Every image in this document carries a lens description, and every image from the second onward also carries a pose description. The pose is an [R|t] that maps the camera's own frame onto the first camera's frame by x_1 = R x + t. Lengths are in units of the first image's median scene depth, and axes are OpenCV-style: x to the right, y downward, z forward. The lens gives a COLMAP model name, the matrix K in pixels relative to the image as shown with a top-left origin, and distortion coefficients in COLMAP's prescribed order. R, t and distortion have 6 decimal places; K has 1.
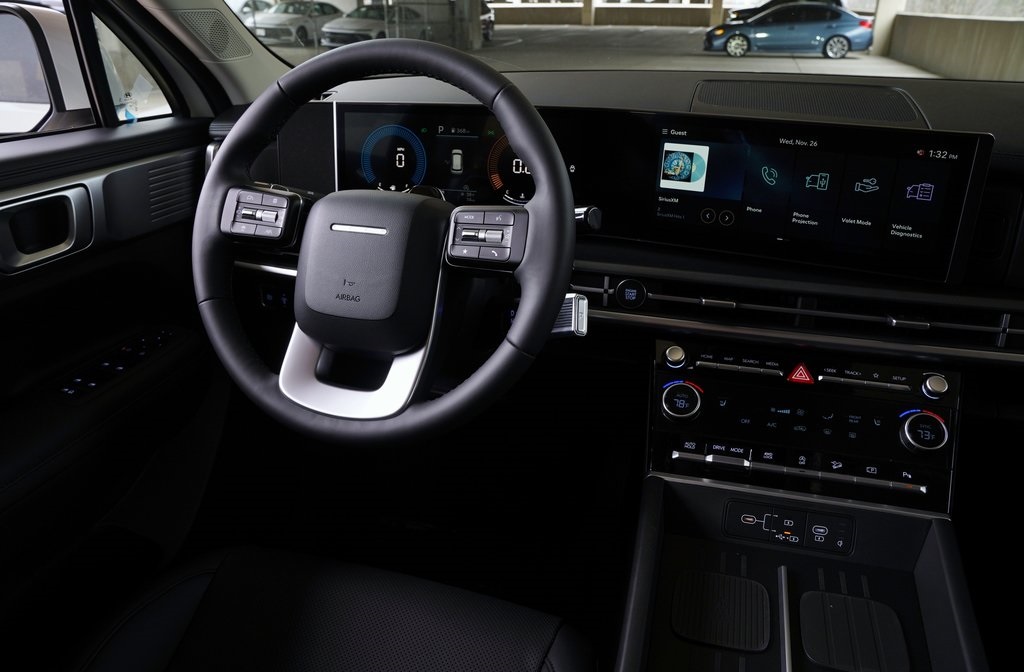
lens RADIAL K [[708.0, 0, 512.5], [0, 708.0, 341.5], [0, 0, 1]] dist [-0.123341, 0.077570]
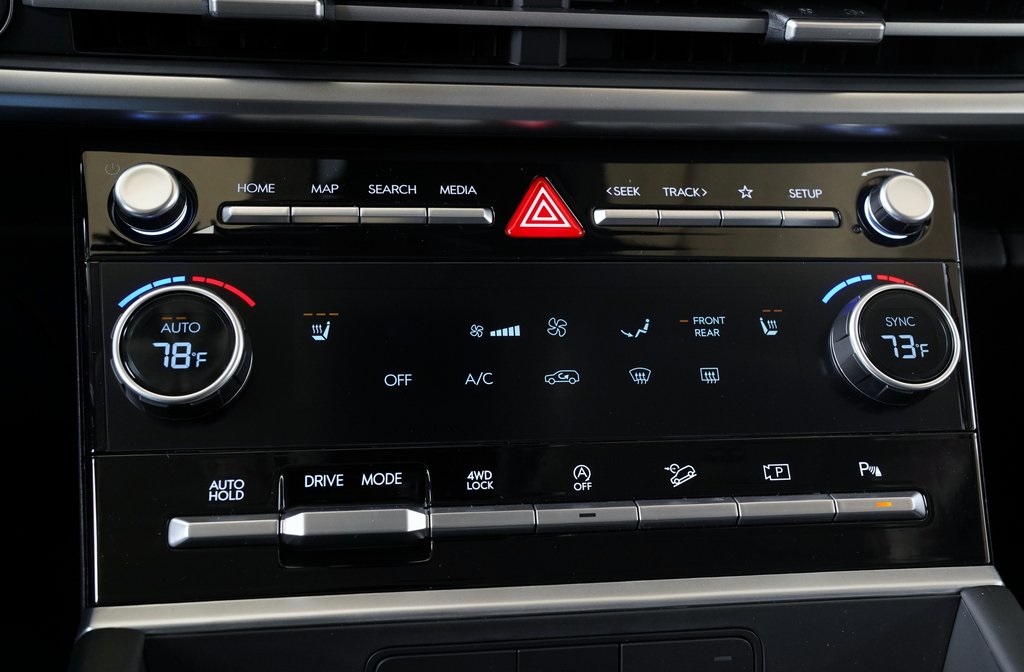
lens RADIAL K [[1062.0, 0, 519.6], [0, 1062.0, 343.9], [0, 0, 1]] dist [-0.007310, 0.000000]
pose [[0.908868, -0.155738, 0.386916, 0.203817], [0.099382, 0.981816, 0.161742, 0.026593], [-0.405069, -0.108549, 0.907819, 0.552365]]
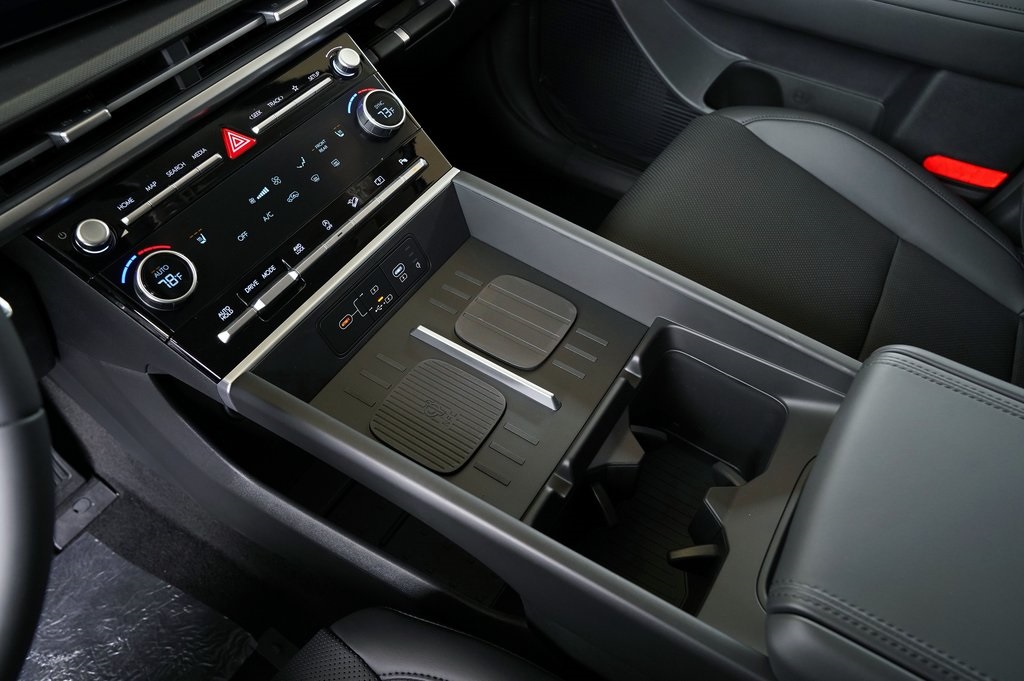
lens RADIAL K [[708.0, 0, 512.8], [0, 708.0, 338.9], [0, 0, 1]] dist [-0.123341, 0.077570]
pose [[0.272887, -0.736036, 0.619503, -0.123657], [0.422092, 0.670255, 0.610407, -0.142265], [-0.864506, 0.094915, 0.493578, 0.409607]]
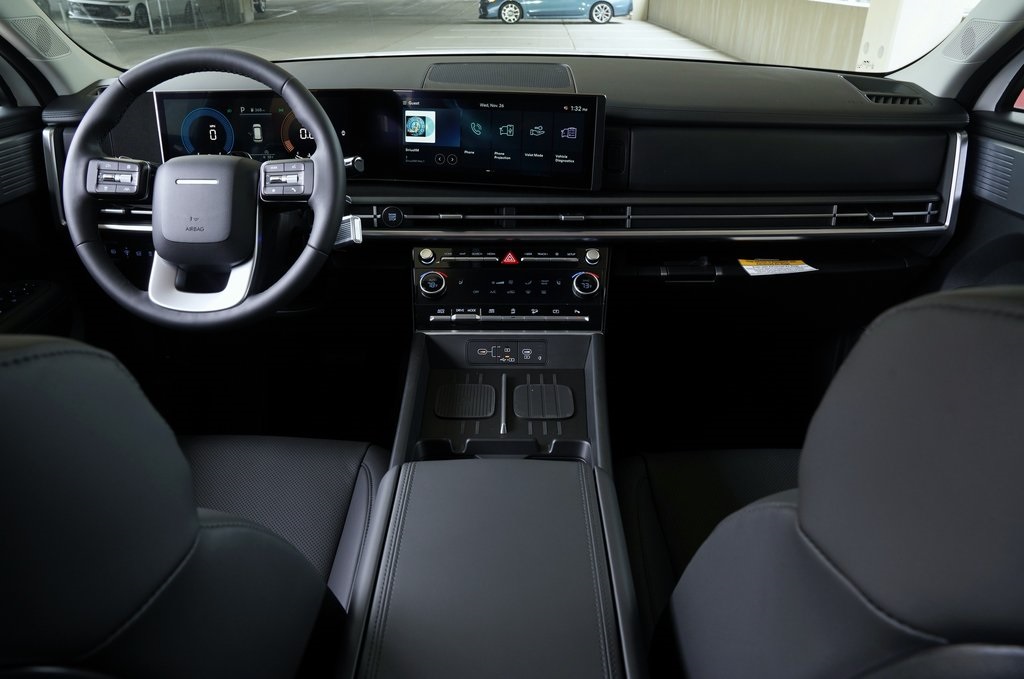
lens RADIAL K [[708.0, 0, 509.3], [0, 708.0, 344.5], [0, 0, 1]] dist [-0.123341, 0.077570]
pose [[0.959917, -0.118848, 0.253841, 0.000063], [0.107541, 0.992506, 0.058016, 0.148854], [-0.258834, -0.028392, 0.965504, -0.511027]]
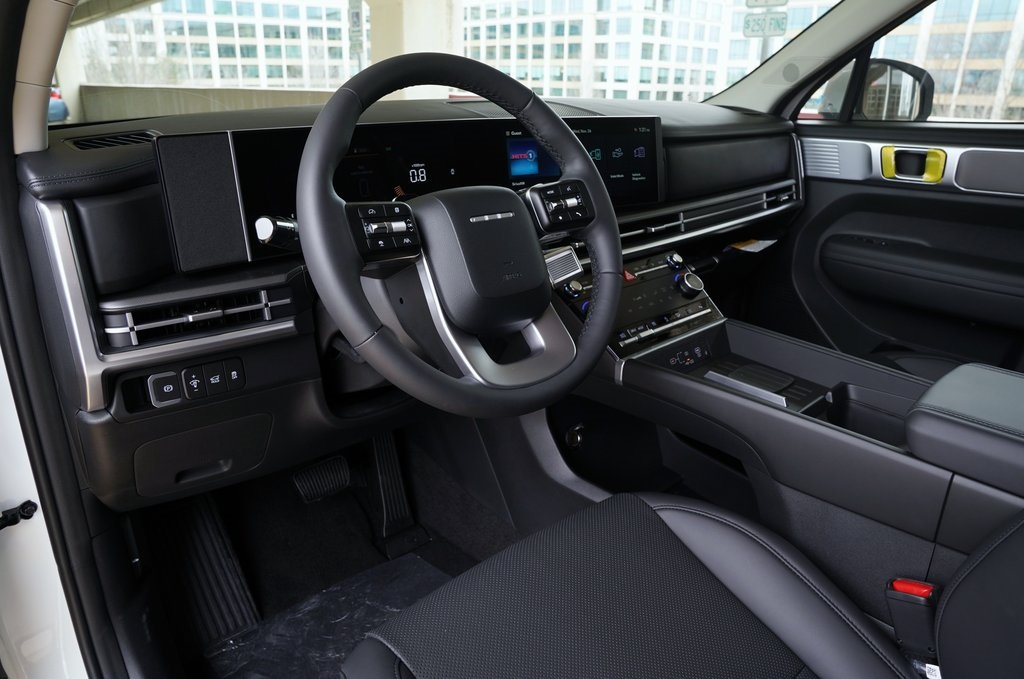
lens RADIAL K [[708.0, 0, 511.7], [0, 708.0, 341.8], [0, 0, 1]] dist [-0.123341, 0.077570]
pose [[0.508452, -0.287940, 0.811521, -1.064067], [0.359345, 0.927401, 0.103912, -0.074852], [-0.782526, 0.238782, 0.575009, 0.348116]]
